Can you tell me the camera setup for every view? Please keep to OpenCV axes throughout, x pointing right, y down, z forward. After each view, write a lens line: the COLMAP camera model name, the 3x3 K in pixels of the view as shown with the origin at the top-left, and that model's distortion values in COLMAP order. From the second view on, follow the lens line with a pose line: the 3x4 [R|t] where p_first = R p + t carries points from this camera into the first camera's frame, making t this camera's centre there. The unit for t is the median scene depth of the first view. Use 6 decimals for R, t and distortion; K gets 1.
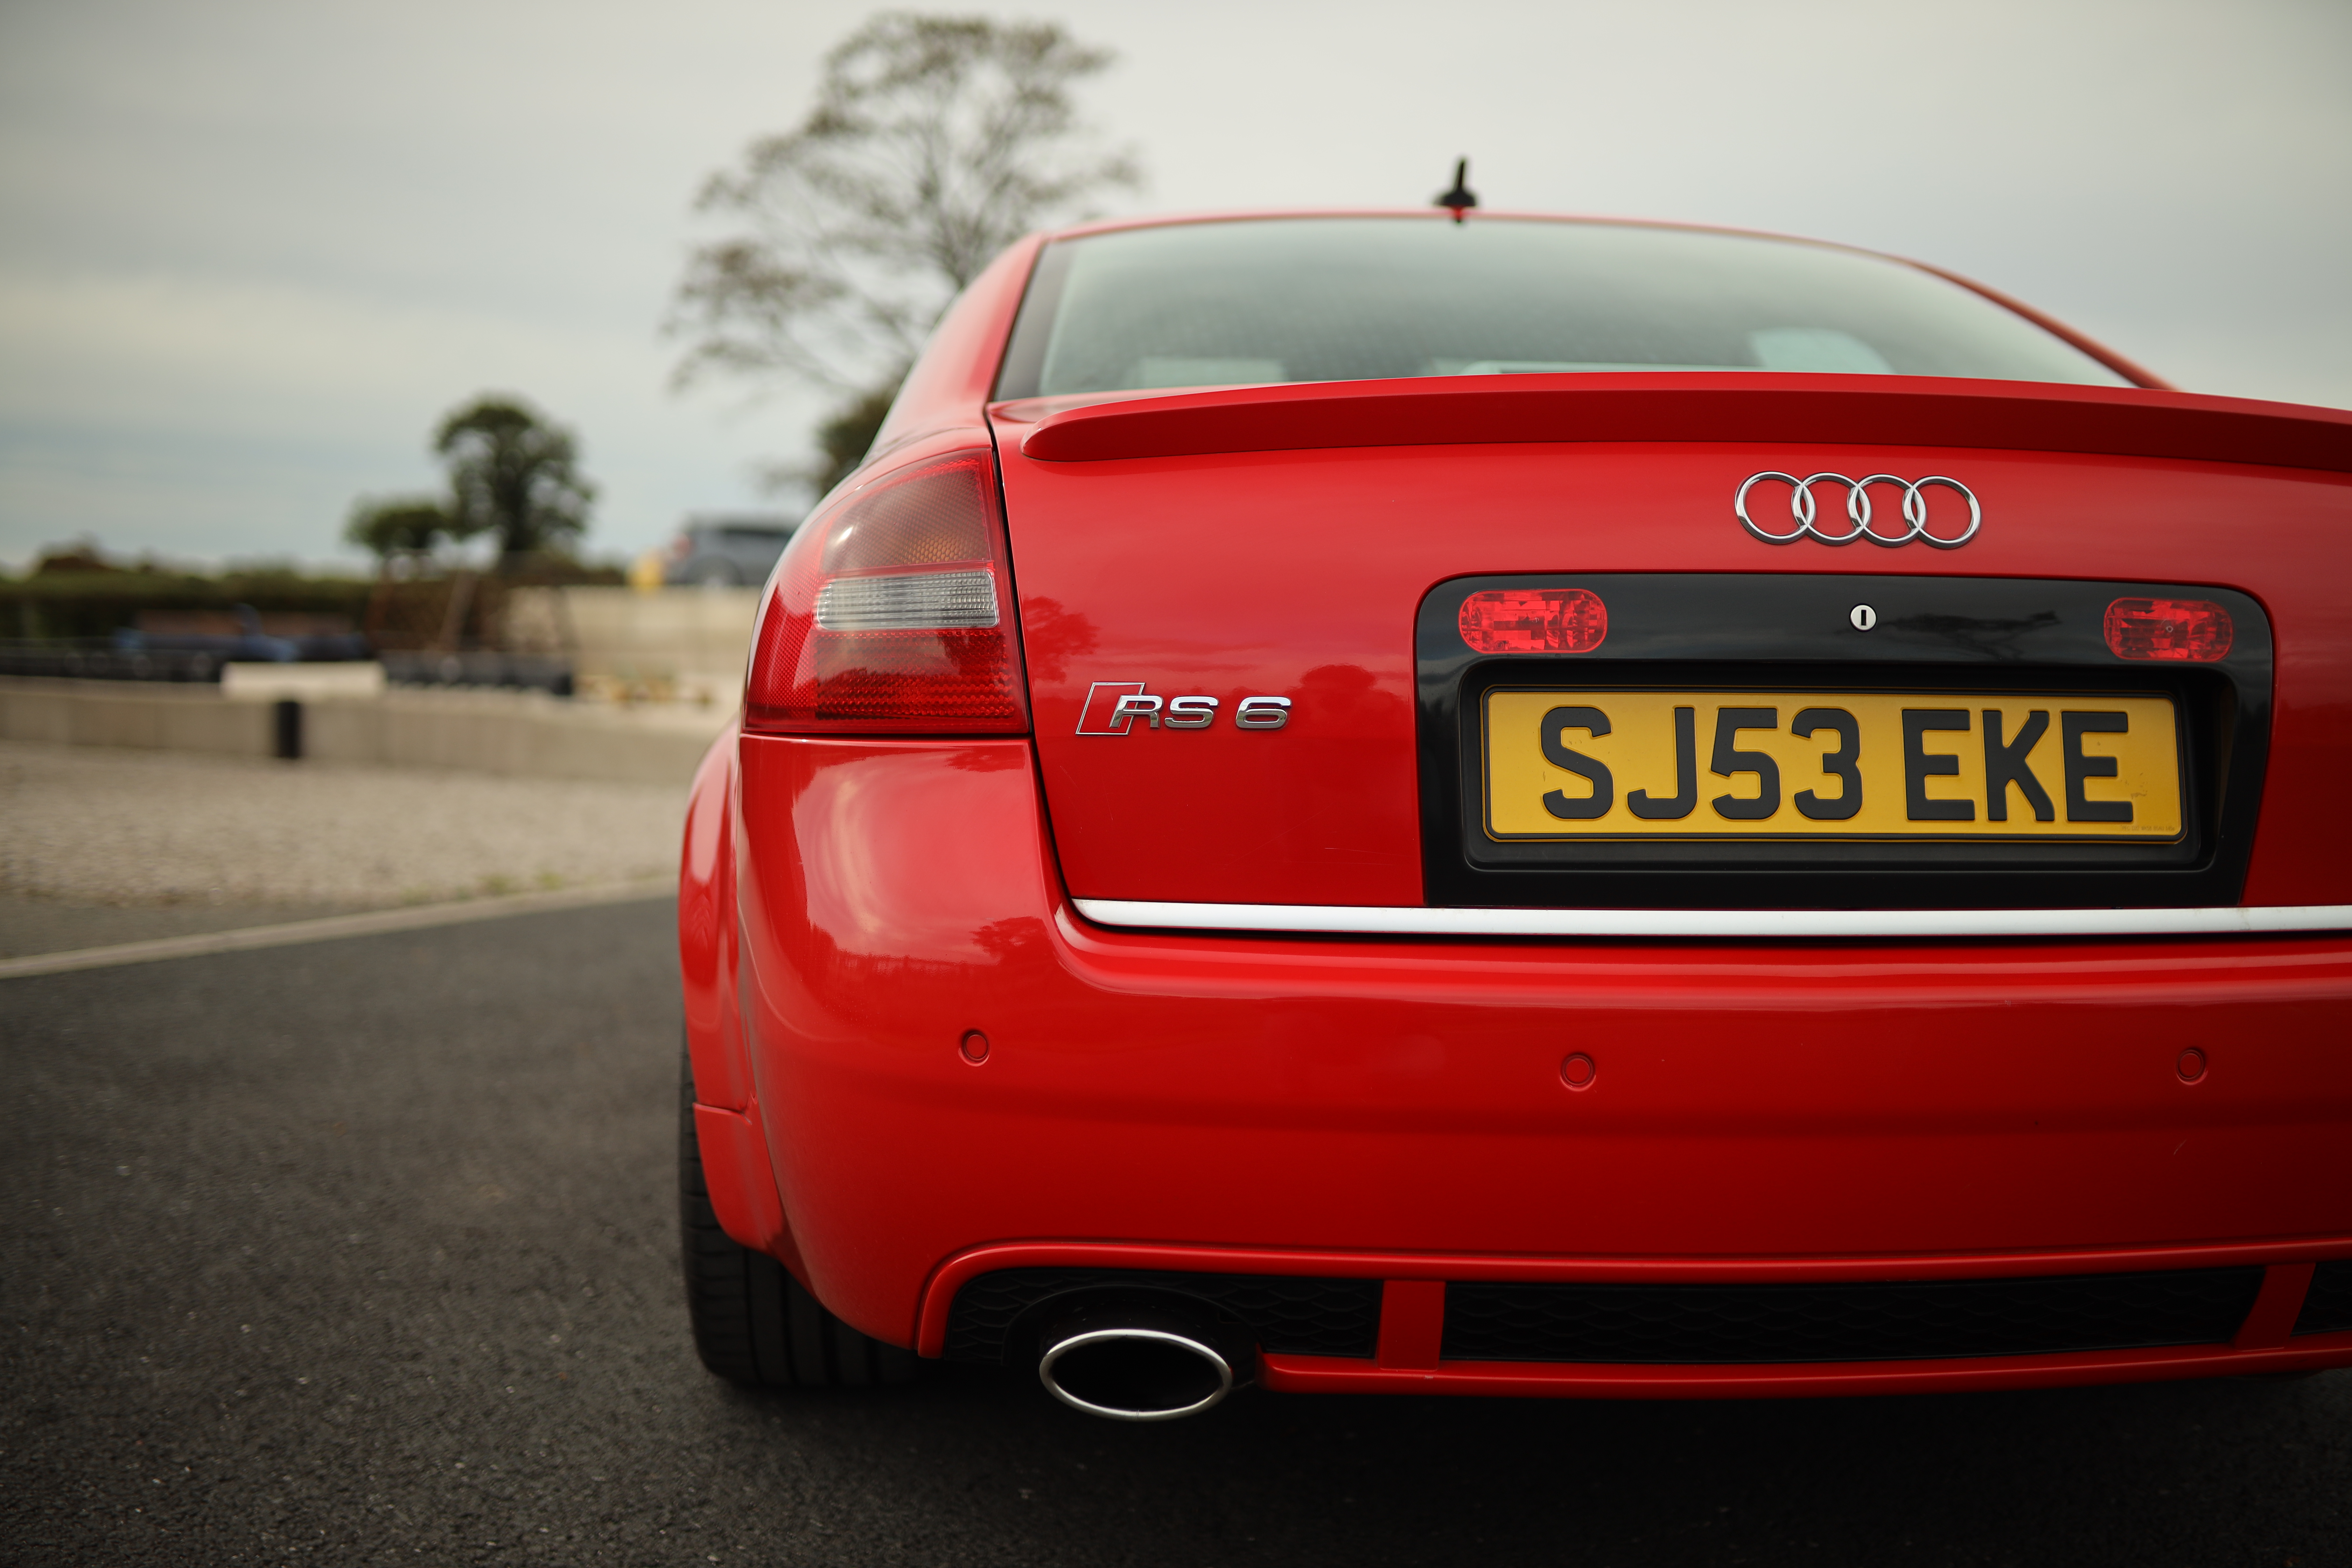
lens RADIAL K [[2235.9, 0, 1183.3], [0, 2235.9, 779.6], [0, 0, 1]] dist [-0.064166, 0.098542]
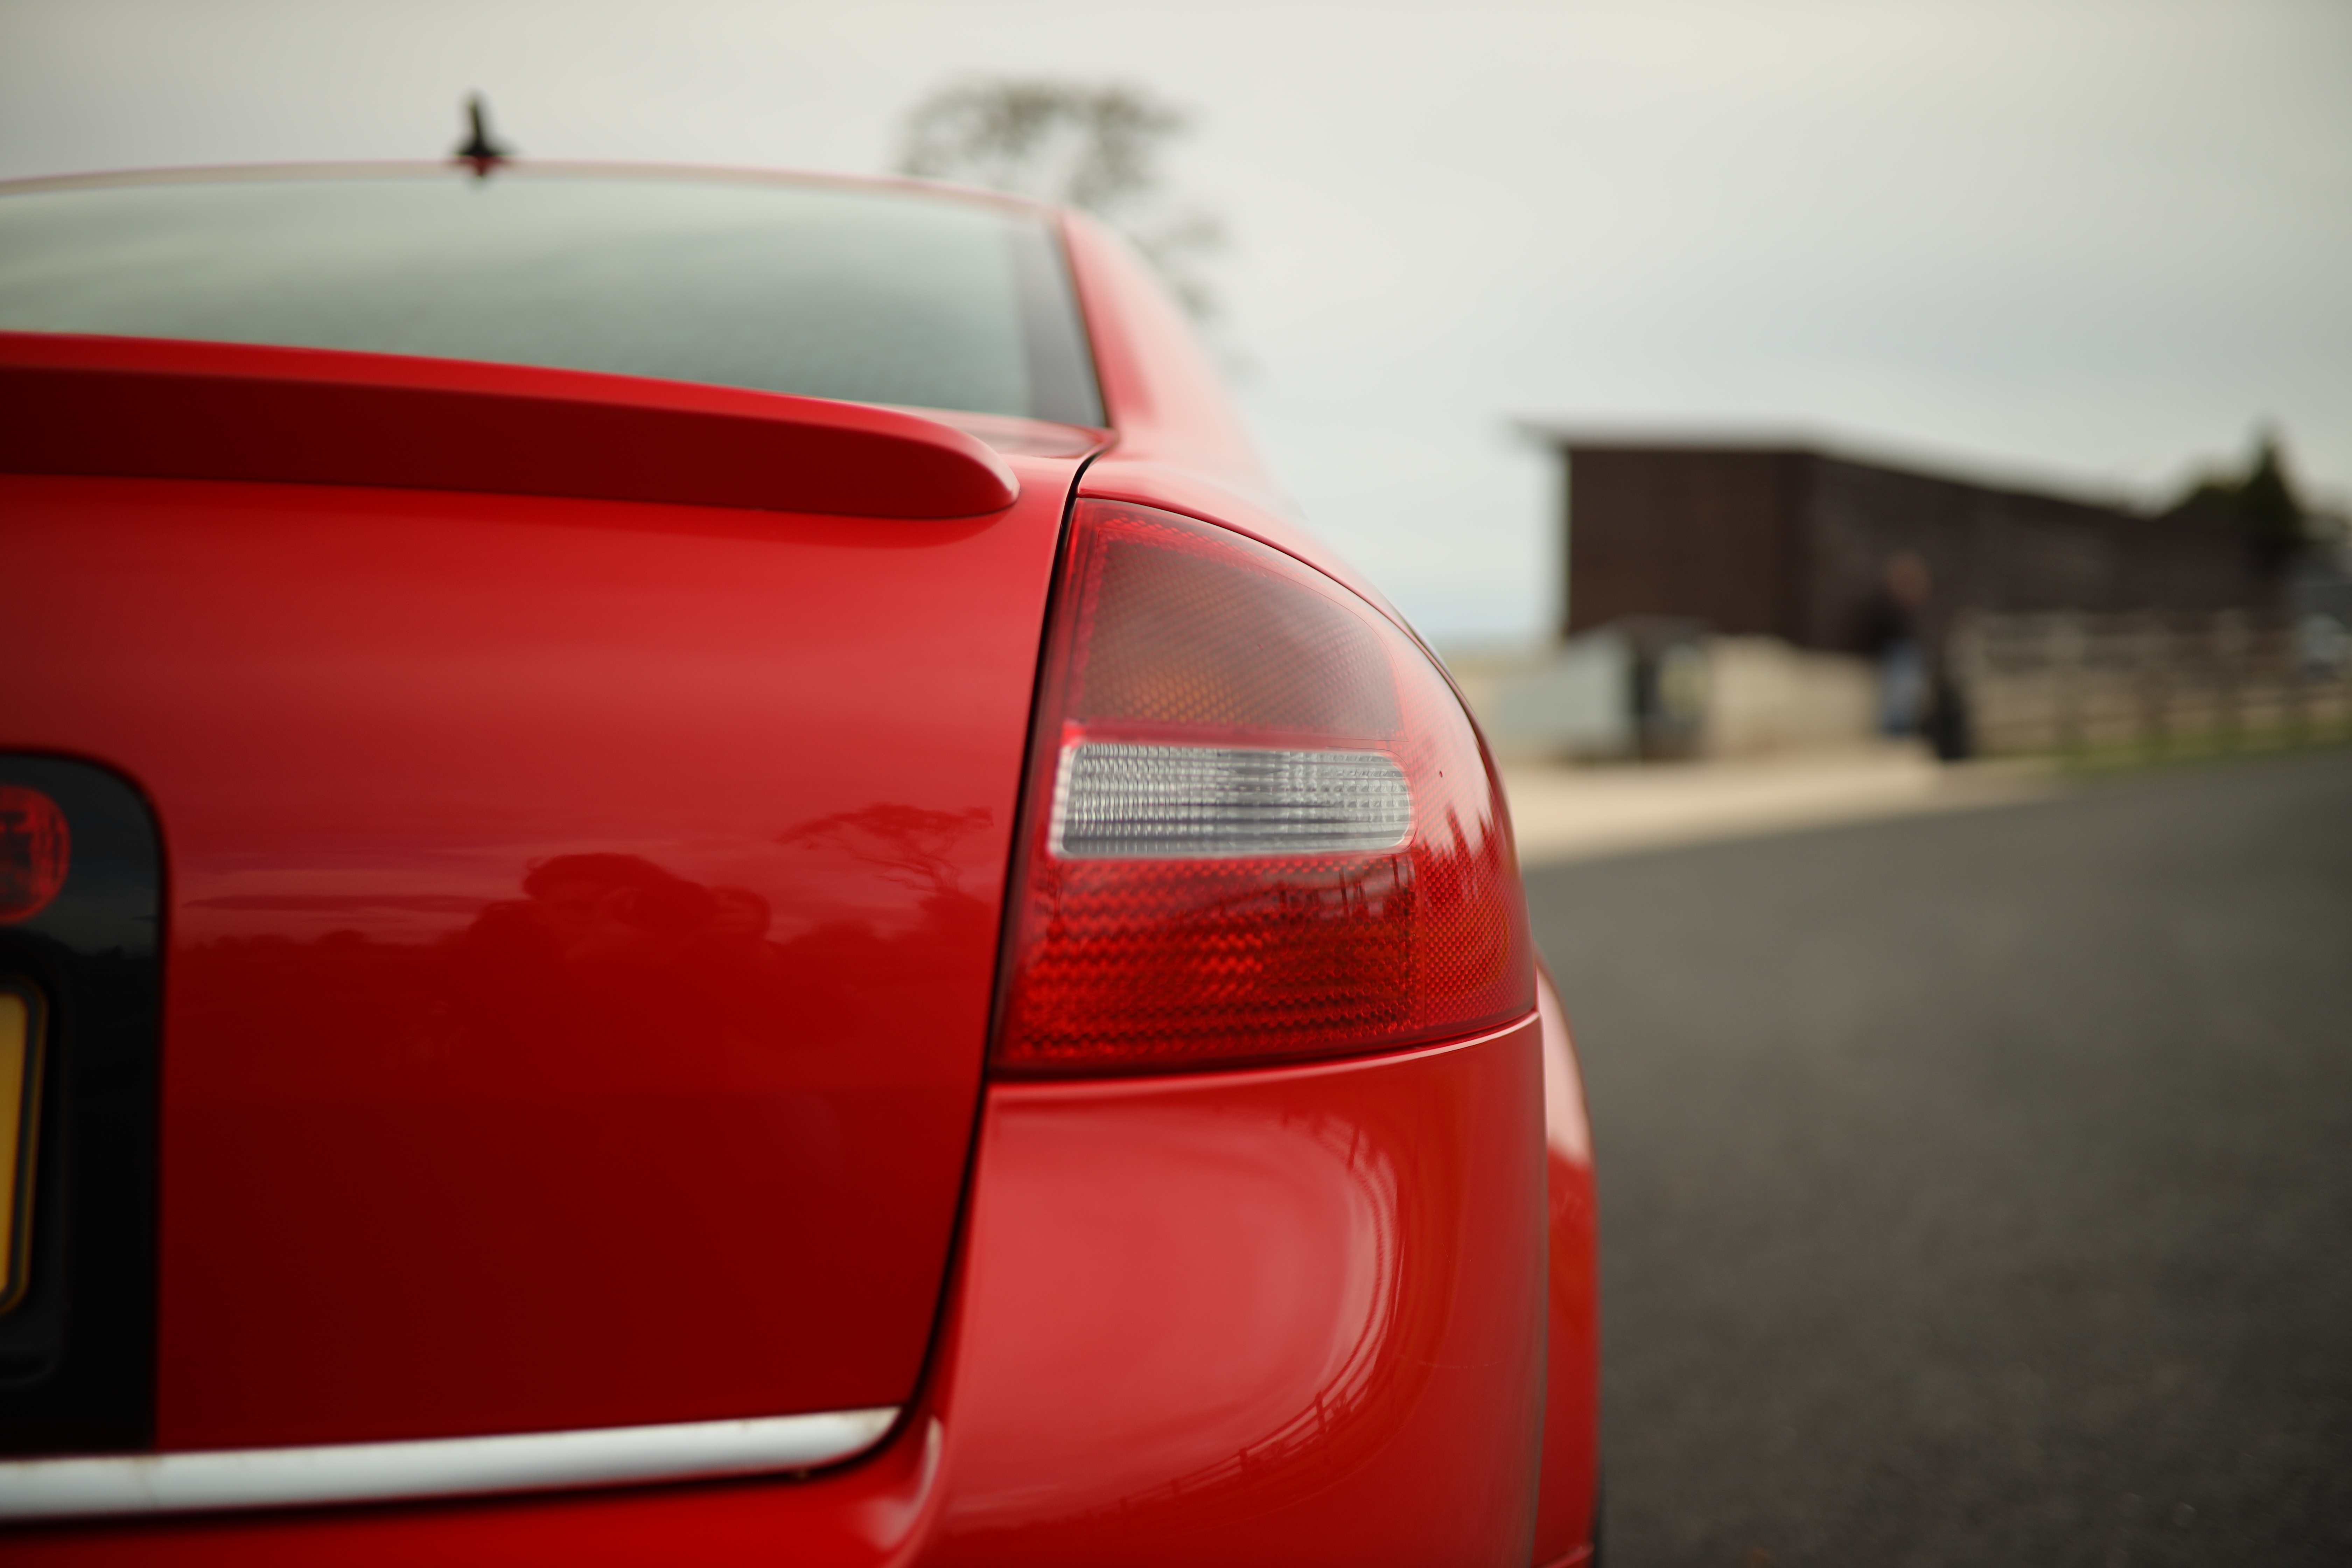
lens RADIAL K [[2287.1, 0, 1176.0], [0, 2287.1, 784.0], [0, 0, 1]] dist [-0.075853, 0.116420]
pose [[0.997156, -0.016337, -0.073574, 0.728387], [0.014149, 0.999445, -0.030159, -0.062190], [0.074026, 0.029032, 0.996834, 0.548122]]
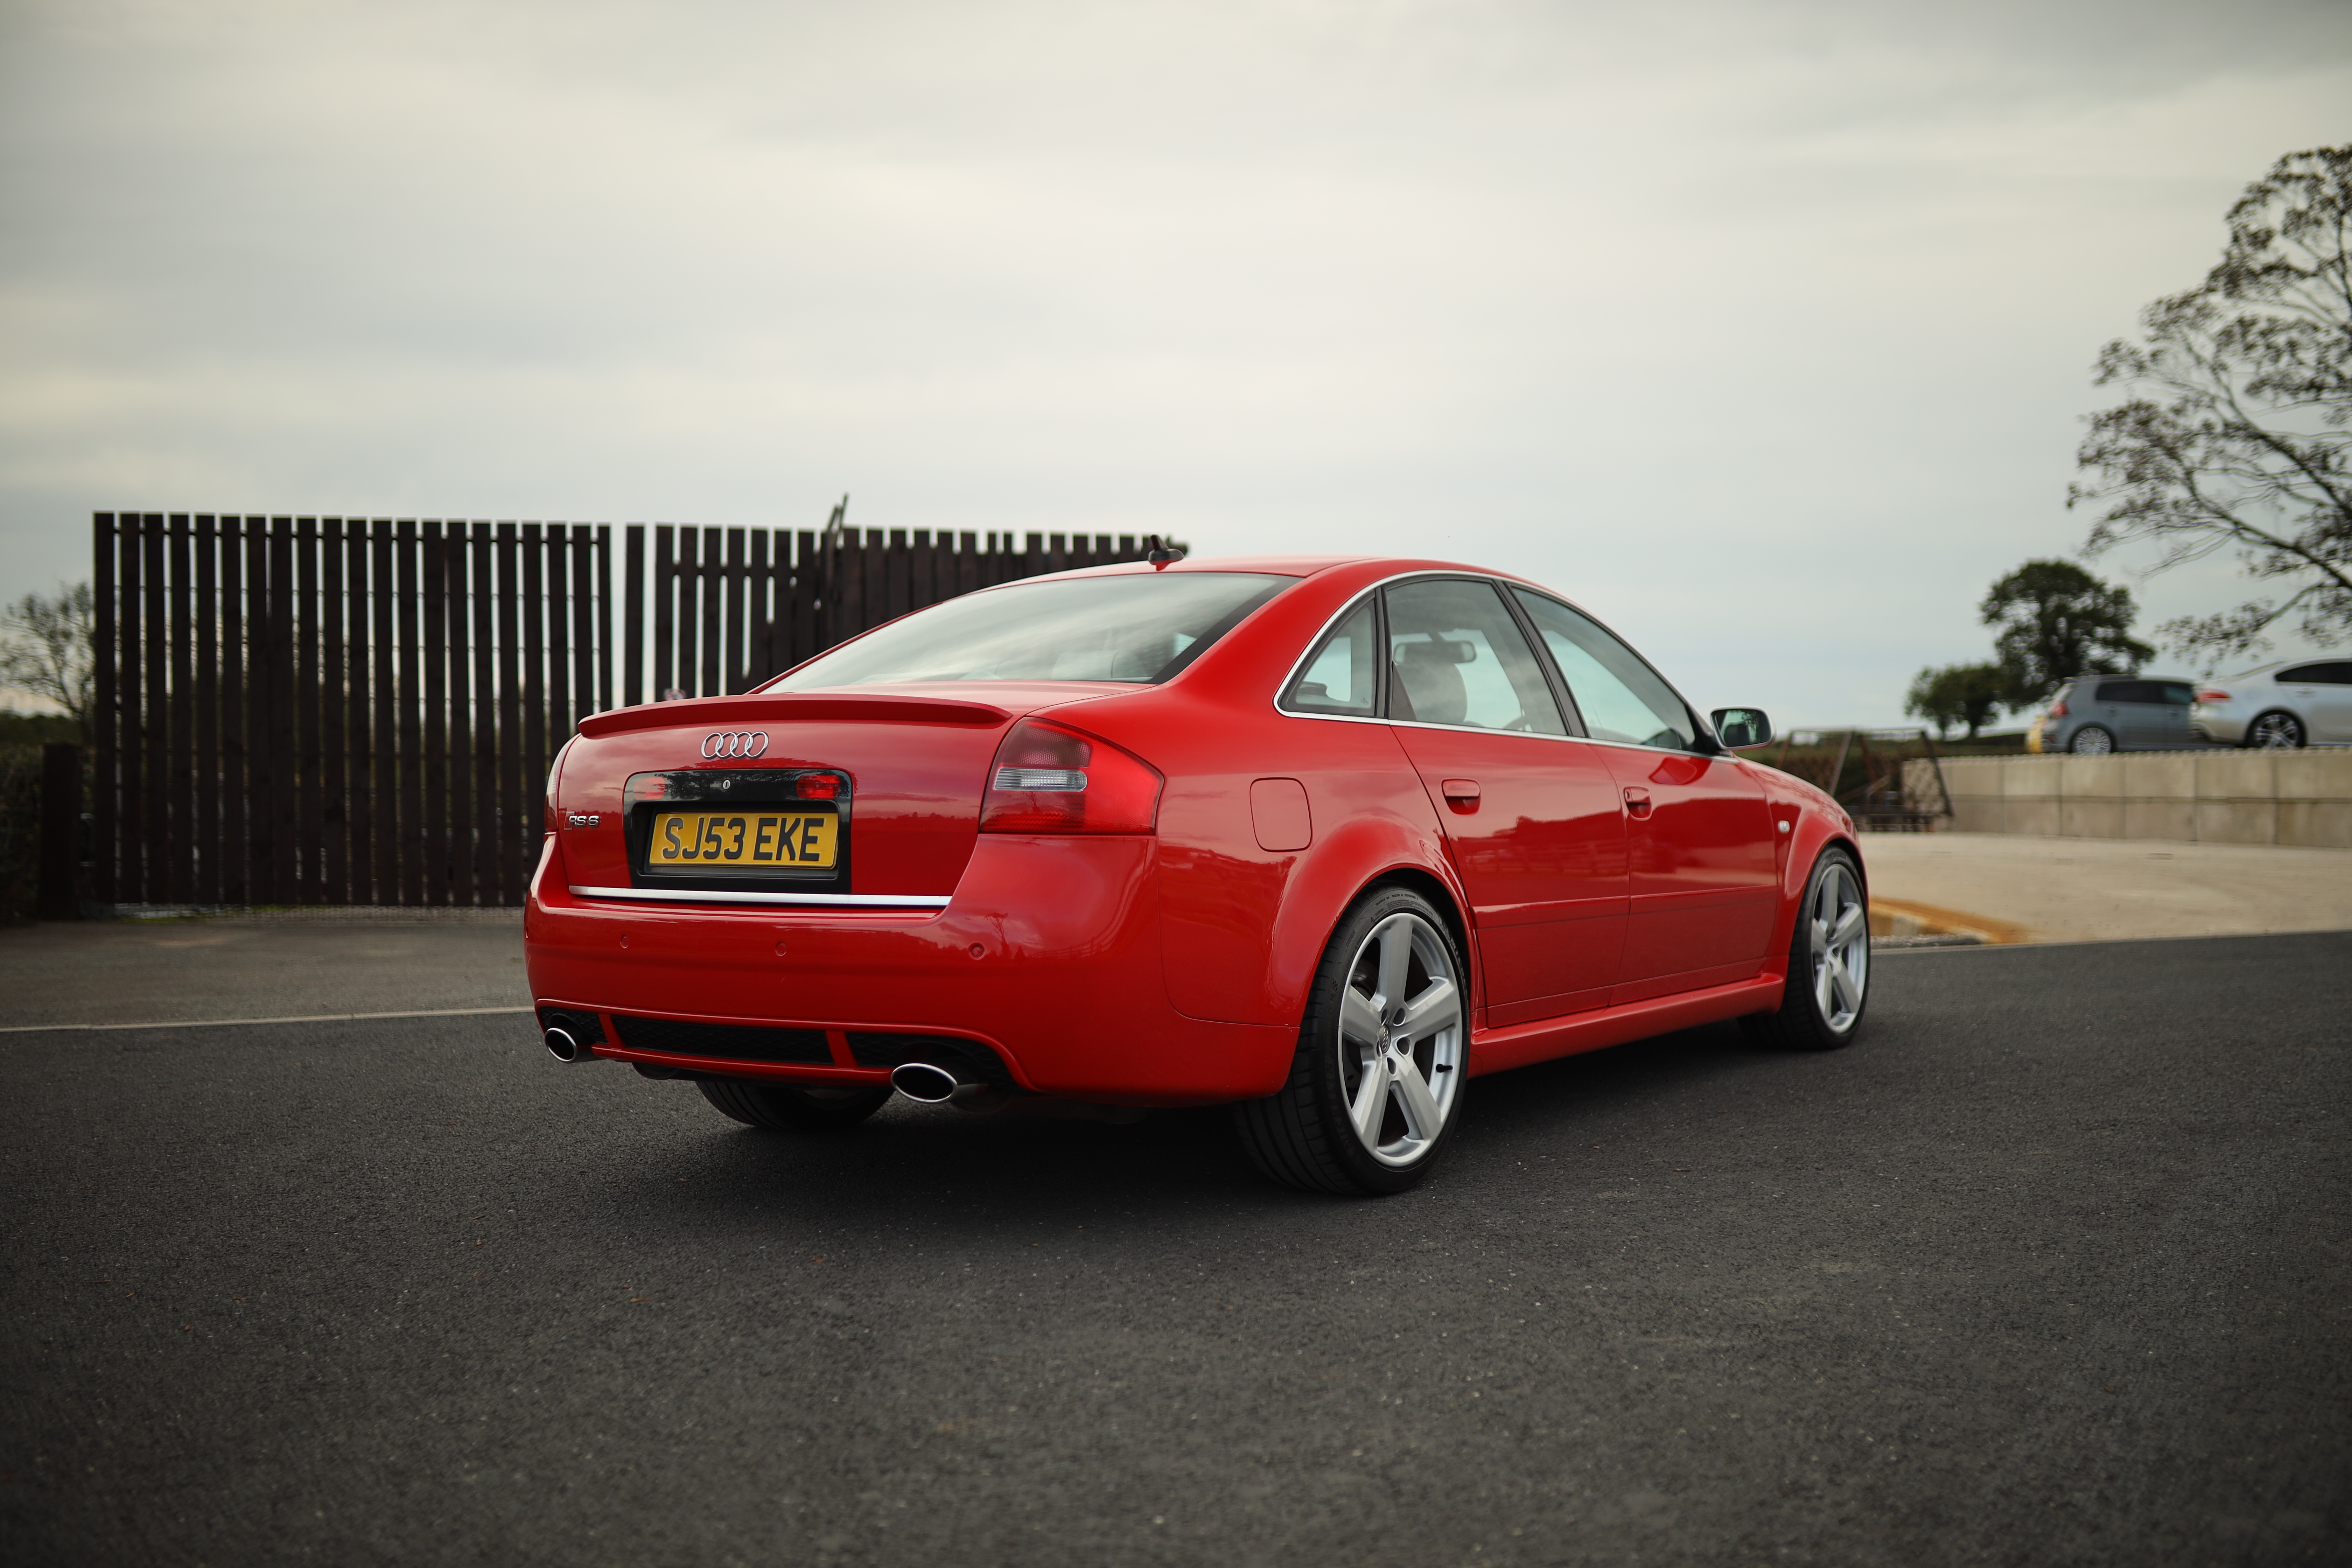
lens RADIAL K [[2235.9, 0, 1183.3], [0, 2235.9, 779.6], [0, 0, 1]] dist [-0.064166, 0.098542]
pose [[0.771036, -0.022341, -0.636399, 2.425183], [-0.025046, 0.997547, -0.065363, 0.084297], [0.636298, 0.066336, 0.768586, -0.741387]]
